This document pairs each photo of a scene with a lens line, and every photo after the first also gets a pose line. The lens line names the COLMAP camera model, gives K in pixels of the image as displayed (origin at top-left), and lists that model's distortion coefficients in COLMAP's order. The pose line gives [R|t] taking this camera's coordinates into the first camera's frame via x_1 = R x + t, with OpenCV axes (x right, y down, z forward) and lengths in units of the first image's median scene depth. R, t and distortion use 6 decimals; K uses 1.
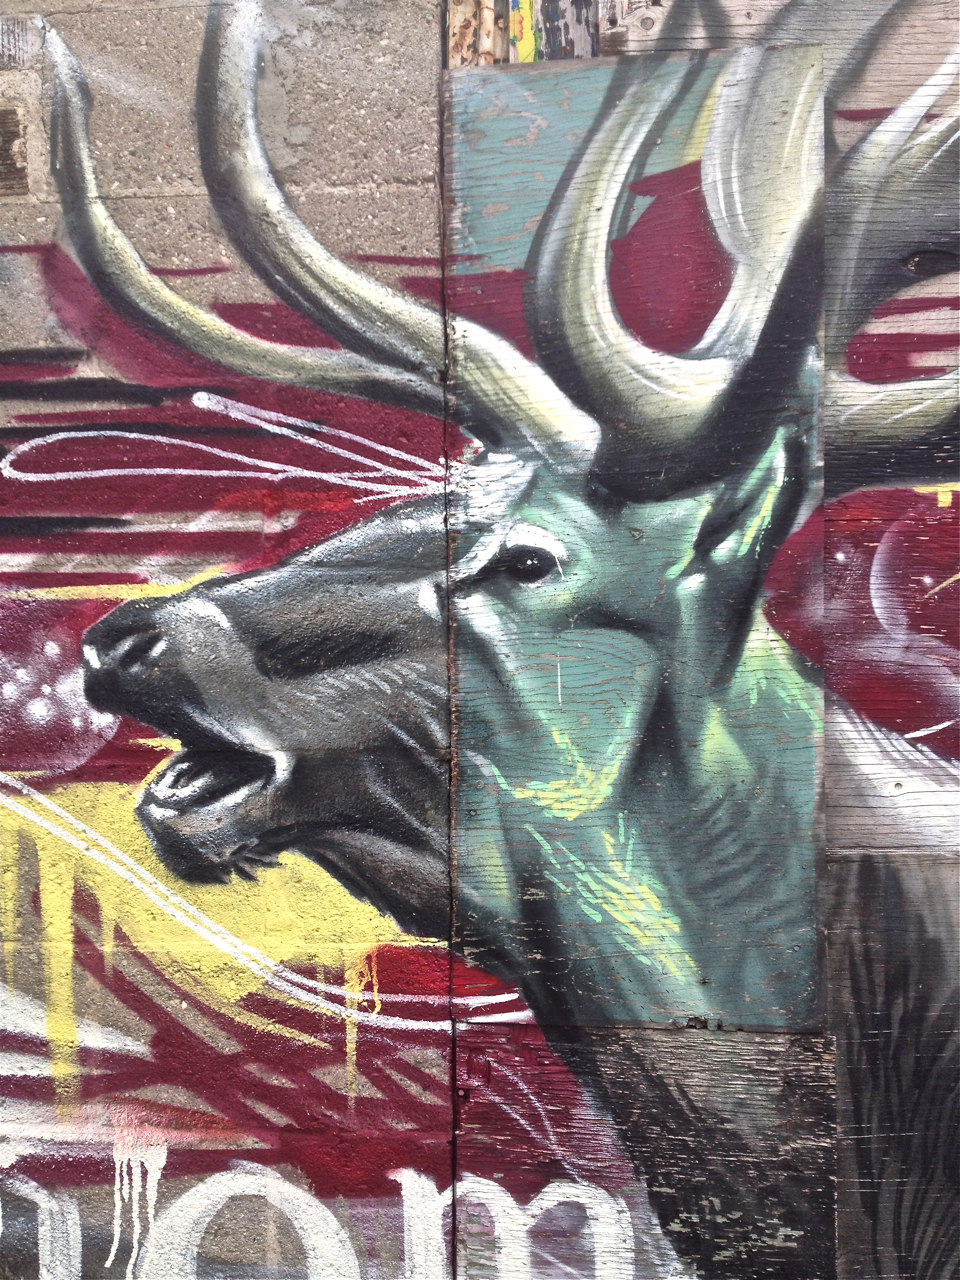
lens RADIAL K [[1292.9, 0, 480.0], [0, 1292.9, 640.0], [0, 0, 1]] dist [0.179867, -0.503379]
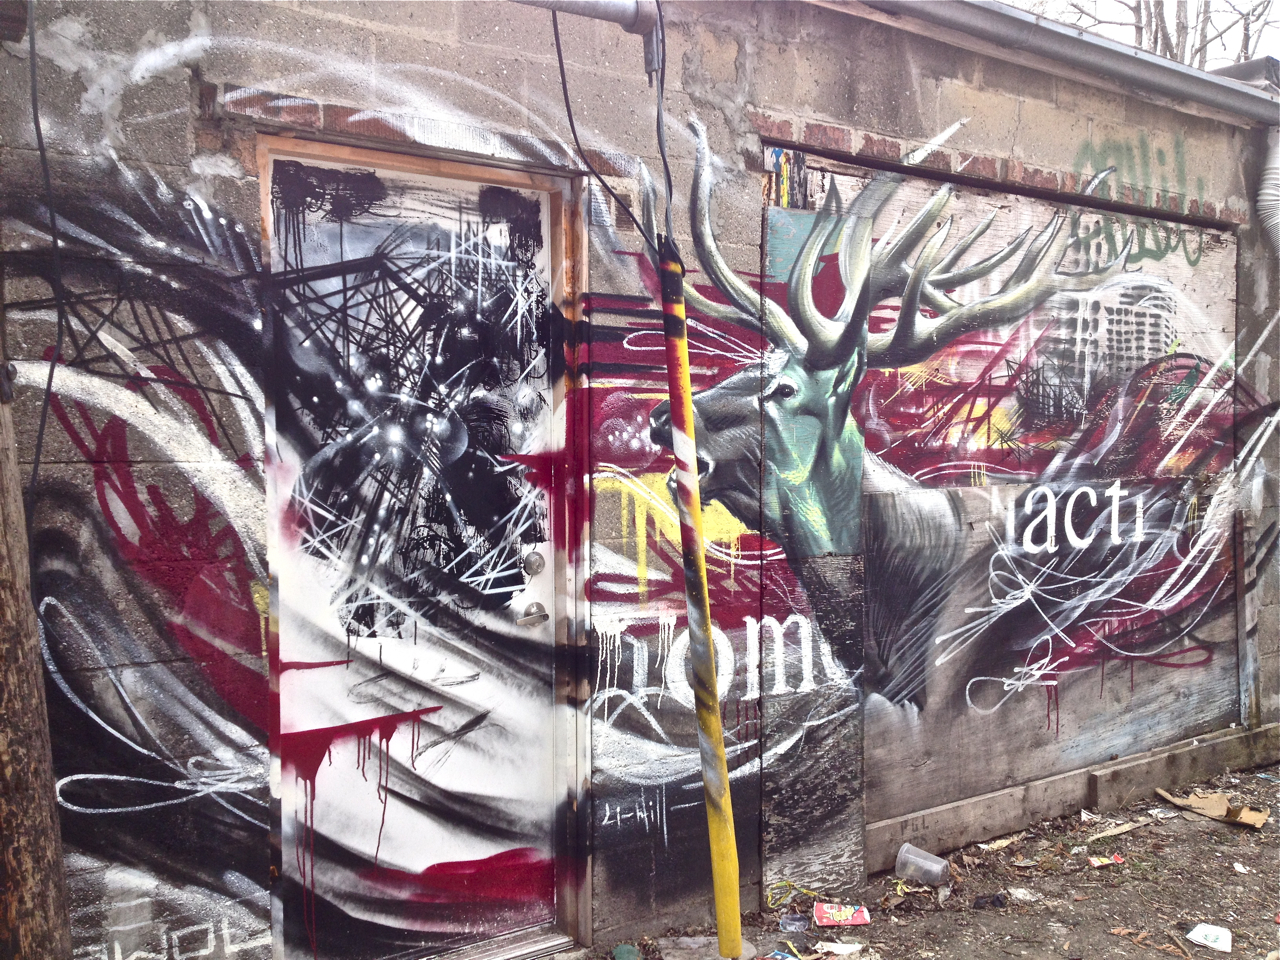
lens RADIAL K [[1292.9, 0, 640.0], [0, 1292.9, 480.0], [0, 0, 1]] dist [0.179867, -0.503379]
pose [[0.768068, -0.008517, 0.640312, -1.917138], [-0.004885, 0.999805, 0.019158, 0.076545], [-0.640350, -0.017842, 0.767876, -0.883638]]
